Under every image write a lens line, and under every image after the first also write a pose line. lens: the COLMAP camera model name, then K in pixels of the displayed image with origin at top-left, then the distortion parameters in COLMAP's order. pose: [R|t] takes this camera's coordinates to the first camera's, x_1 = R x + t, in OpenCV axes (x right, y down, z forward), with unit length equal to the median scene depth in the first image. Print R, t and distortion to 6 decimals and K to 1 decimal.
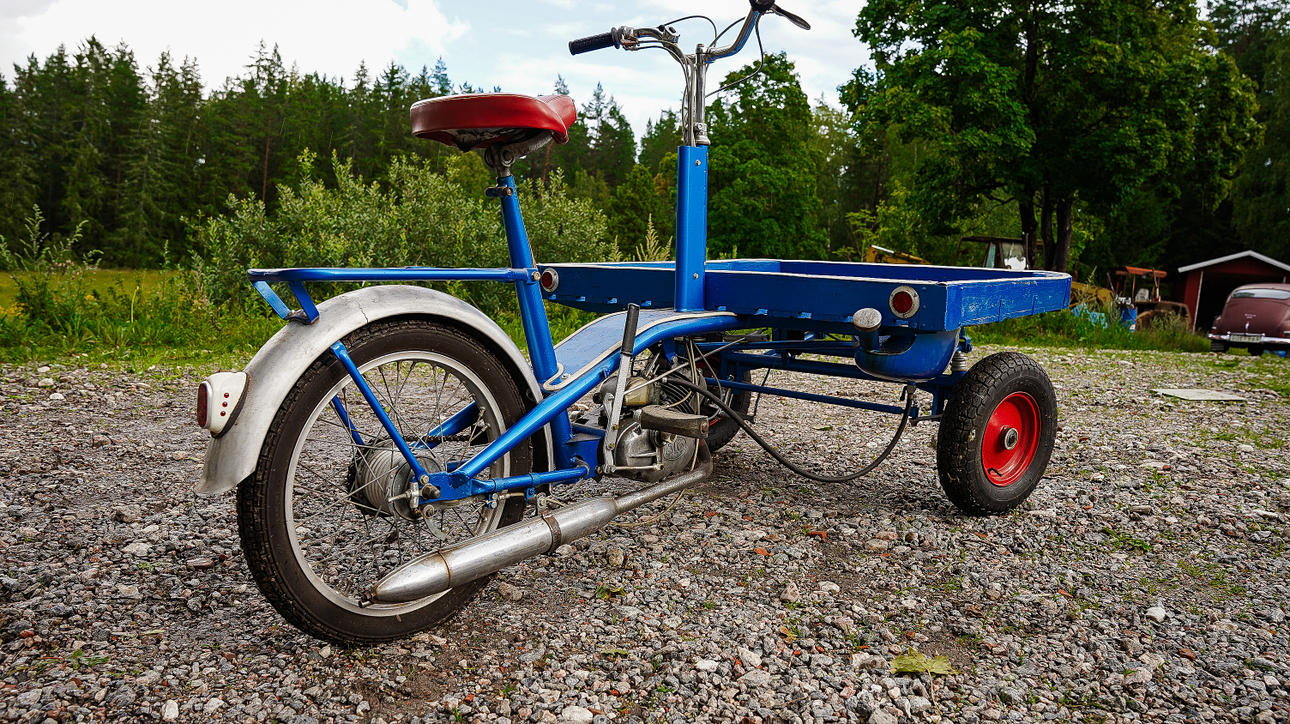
lens RADIAL K [[887.1, 0, 646.8], [0, 887.1, 363.9], [0, 0, 1]] dist [-0.176998, 0.129204]
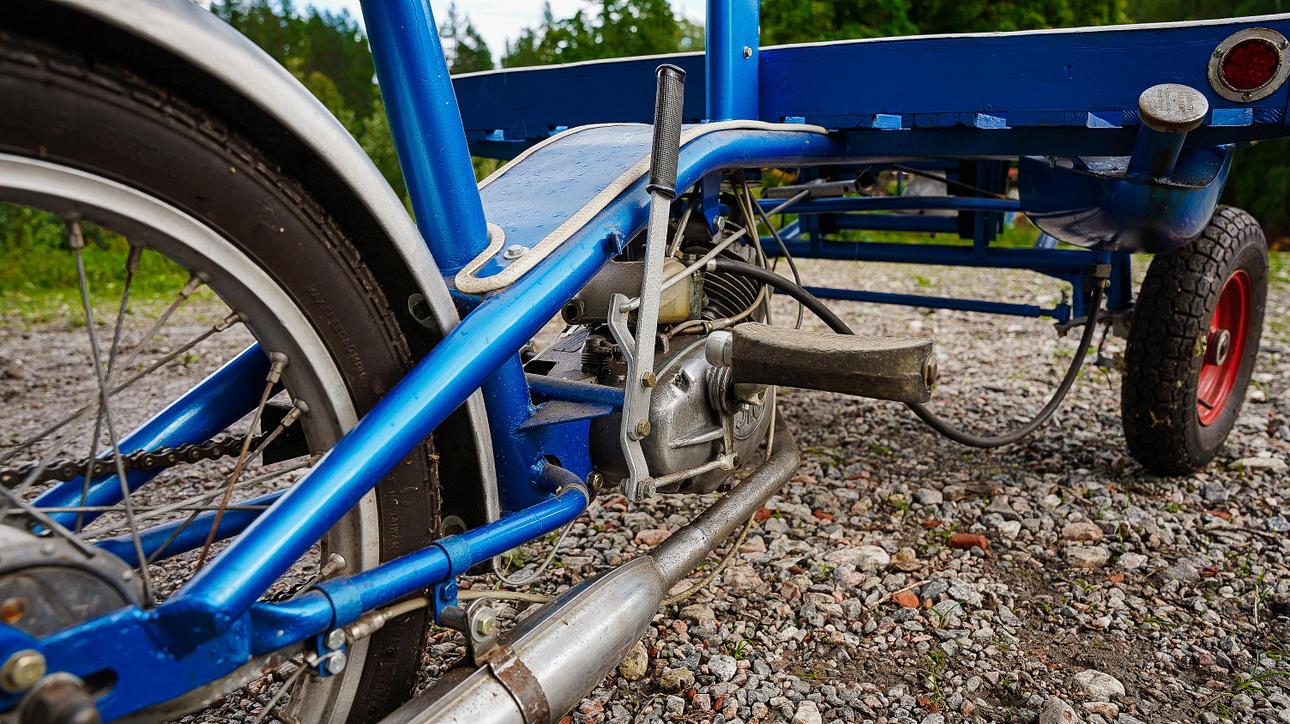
lens RADIAL K [[887.1, 0, 646.8], [0, 887.1, 363.9], [0, 0, 1]] dist [-0.176998, 0.129204]
pose [[0.988149, -0.065500, 0.138818, -0.082098], [0.053066, 0.994394, 0.091460, 0.026219], [-0.144030, -0.083010, 0.986086, 0.567930]]
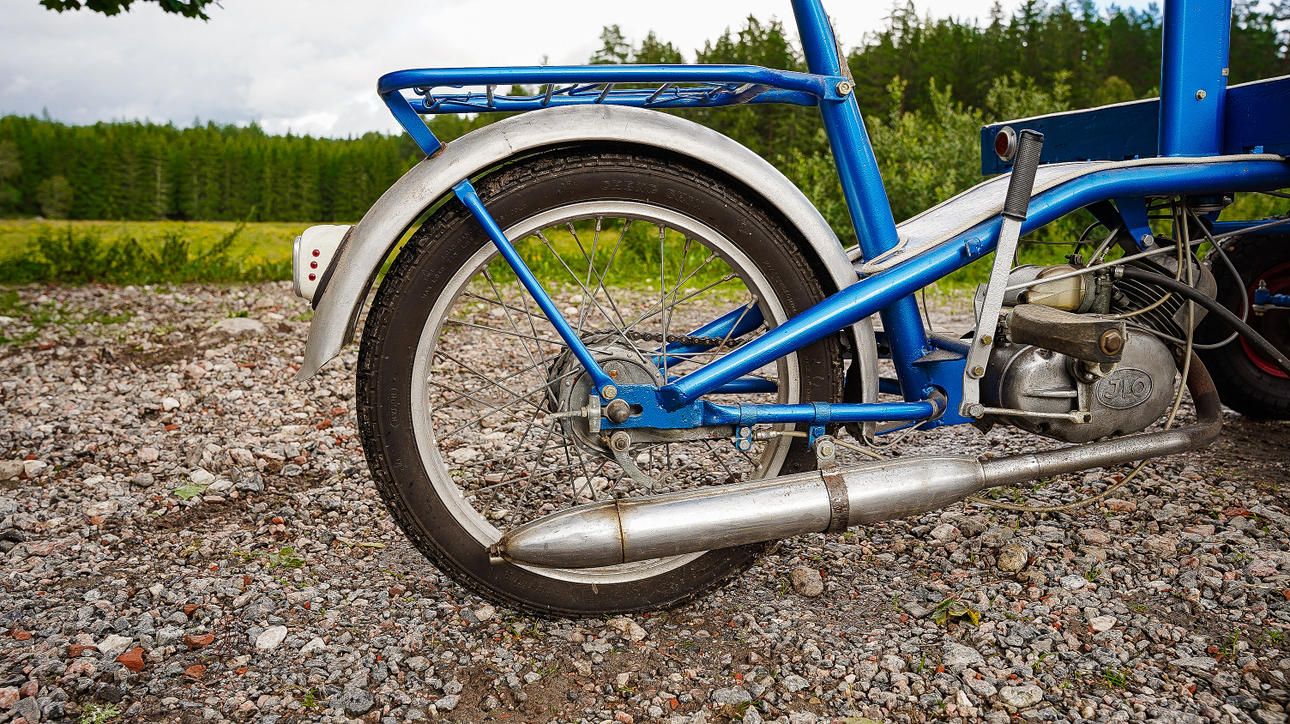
lens RADIAL K [[887.1, 0, 646.8], [0, 887.1, 363.9], [0, 0, 1]] dist [-0.176998, 0.129204]
pose [[0.764358, 0.061036, -0.641897, 0.149862], [-0.021683, 0.997380, 0.069018, 0.047963], [0.644427, -0.038837, 0.763679, 0.380384]]
